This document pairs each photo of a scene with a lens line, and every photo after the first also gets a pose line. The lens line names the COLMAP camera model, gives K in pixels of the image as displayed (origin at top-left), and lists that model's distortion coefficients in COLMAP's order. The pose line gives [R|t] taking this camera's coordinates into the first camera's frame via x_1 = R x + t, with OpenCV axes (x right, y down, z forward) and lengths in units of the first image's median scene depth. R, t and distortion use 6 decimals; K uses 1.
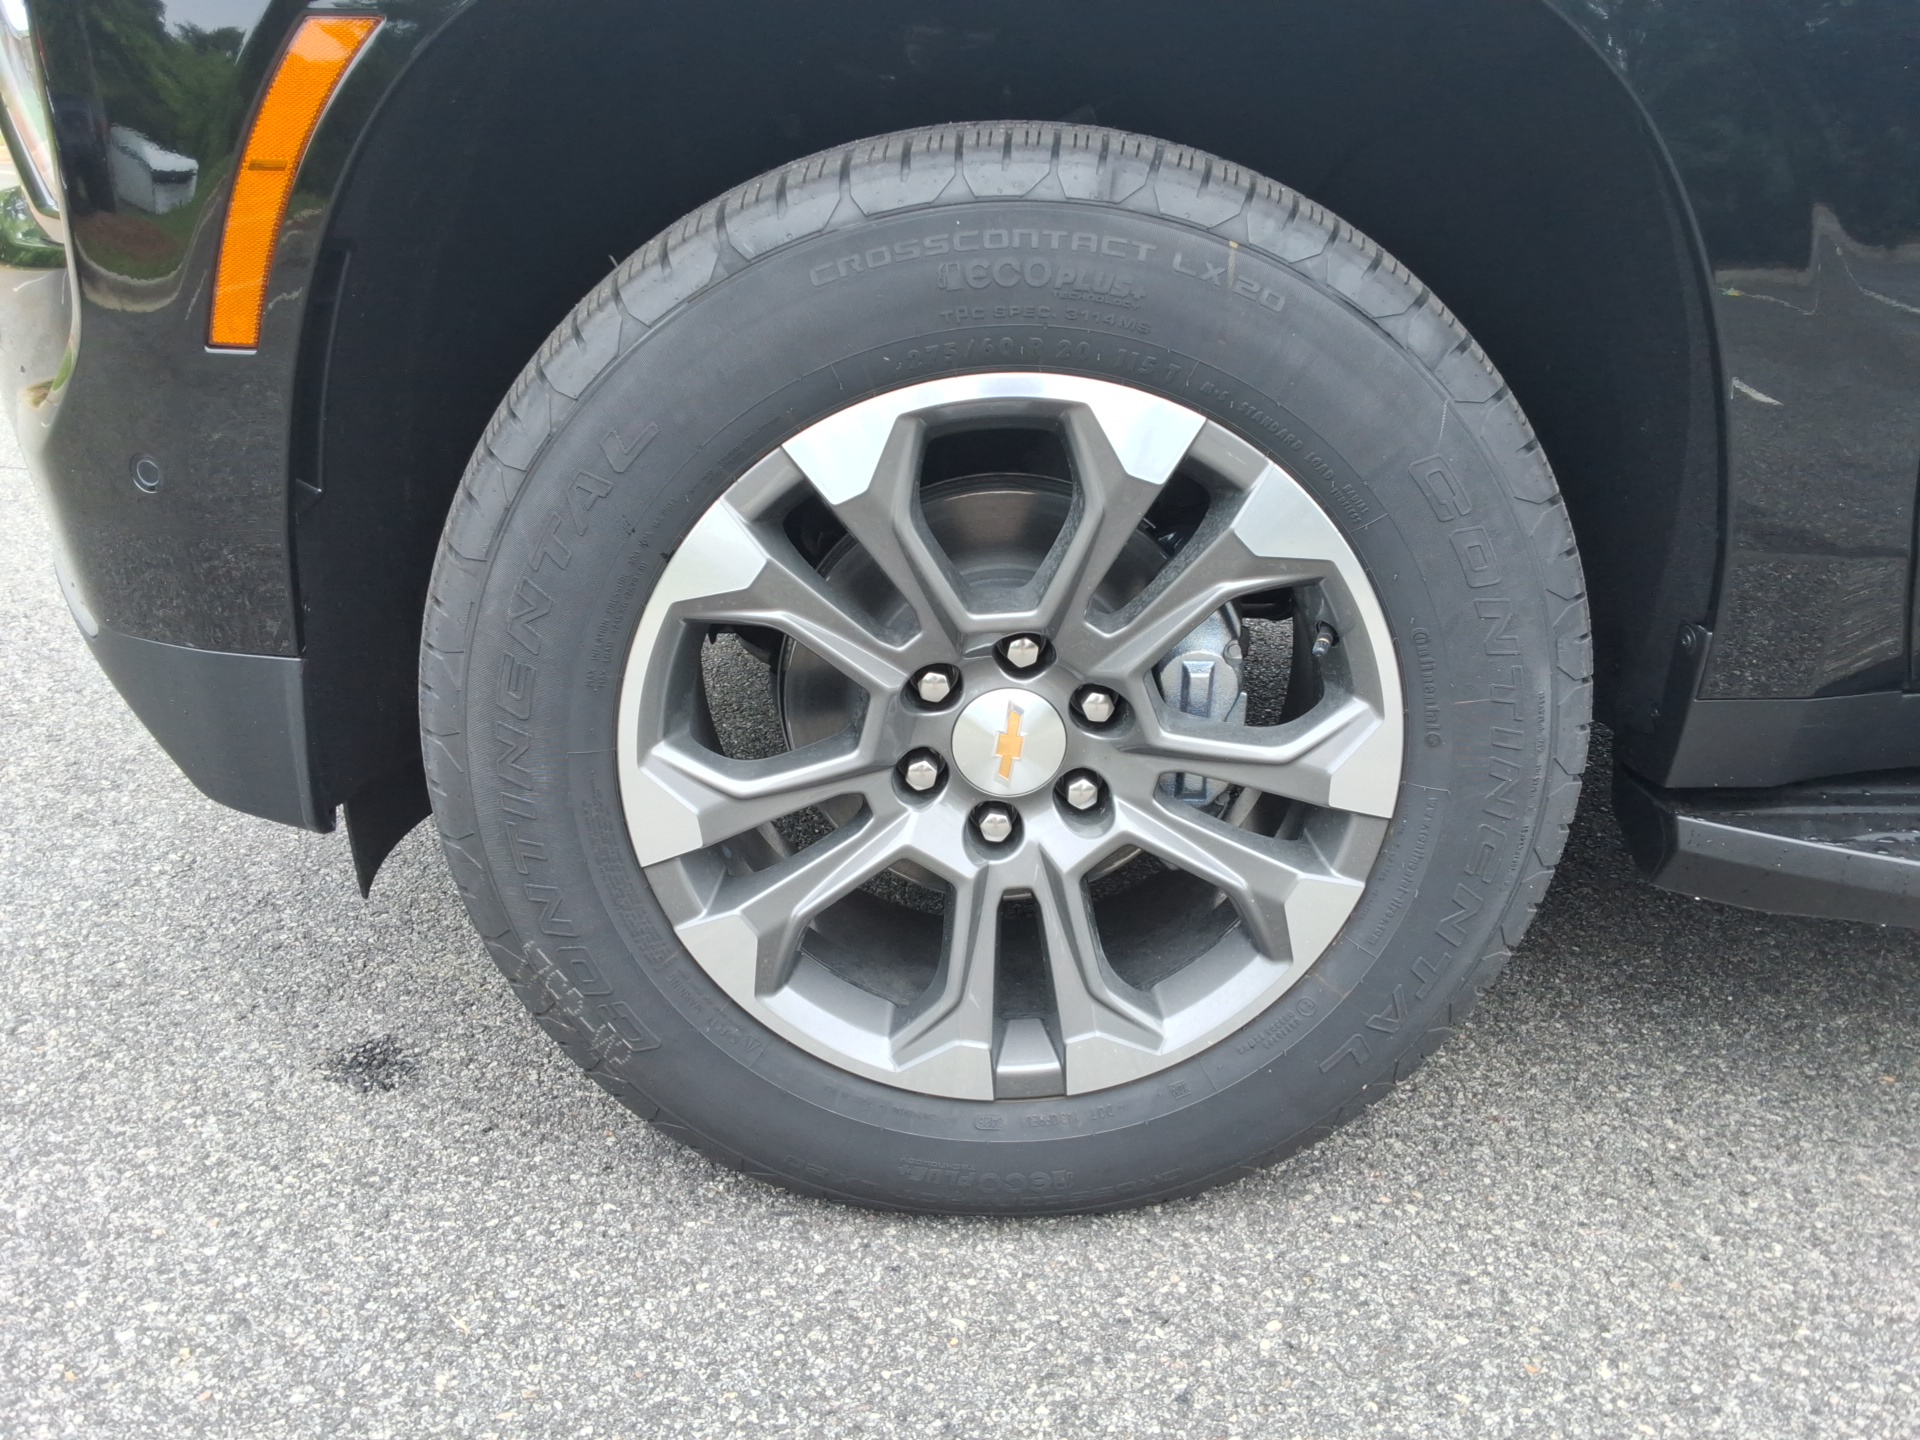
lens RADIAL K [[1545.2, 0, 974.7], [0, 1545.2, 707.2], [0, 0, 1]] dist [0.099770, -0.150672]
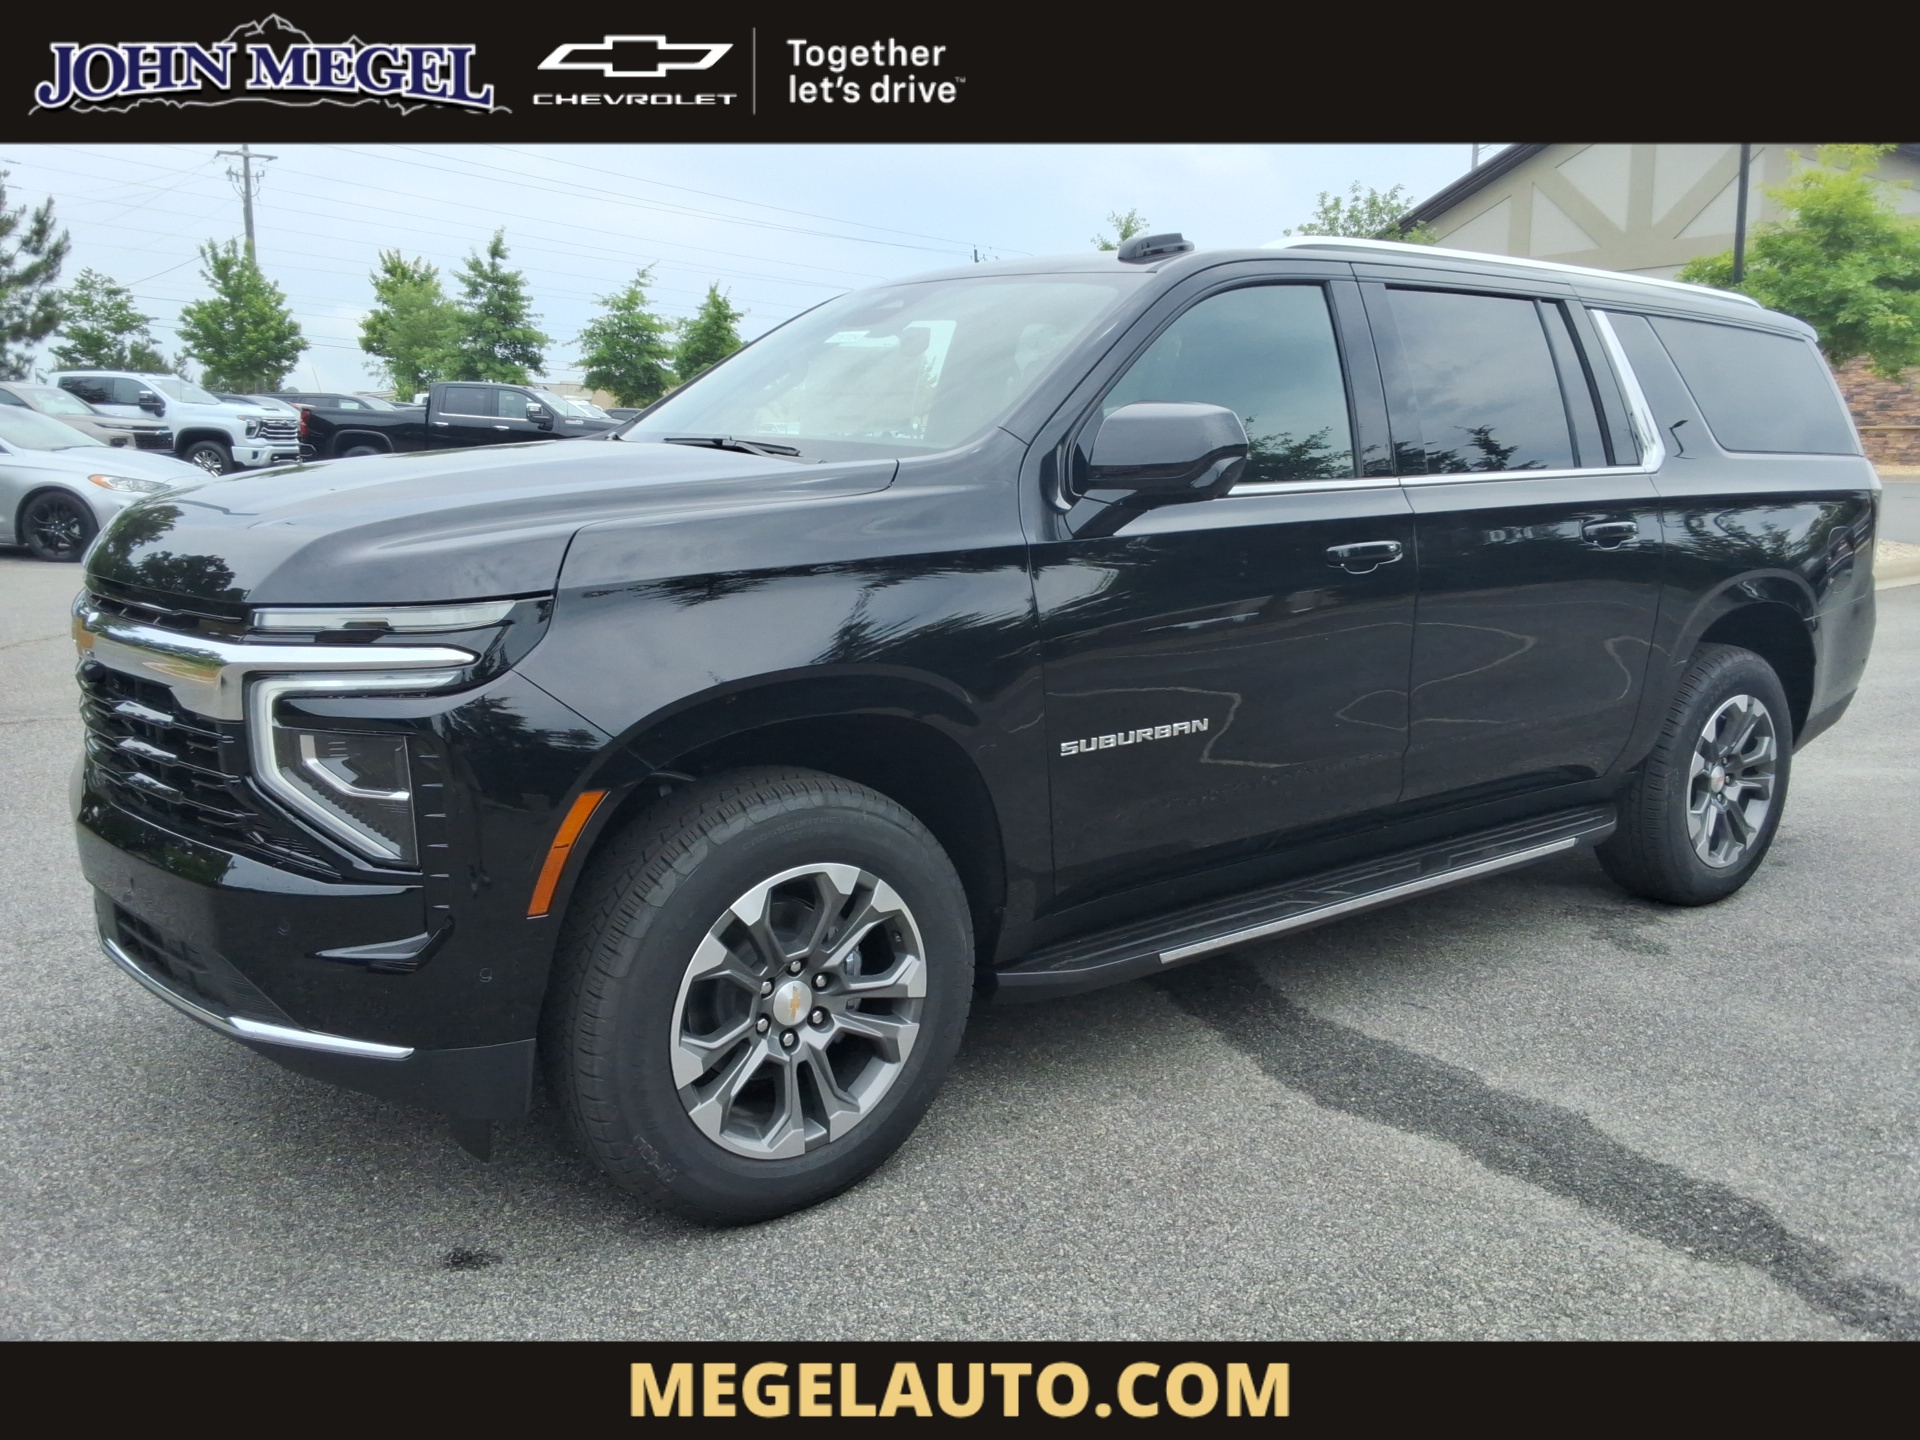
lens RADIAL K [[1545.2, 0, 974.4], [0, 1545.2, 705.1], [0, 0, 1]] dist [0.099770, -0.150672]
pose [[0.792559, -0.118270, 0.598216, -1.209968], [0.215785, 0.971932, -0.093731, -0.149810], [-0.570340, 0.203373, 0.795834, -1.295352]]
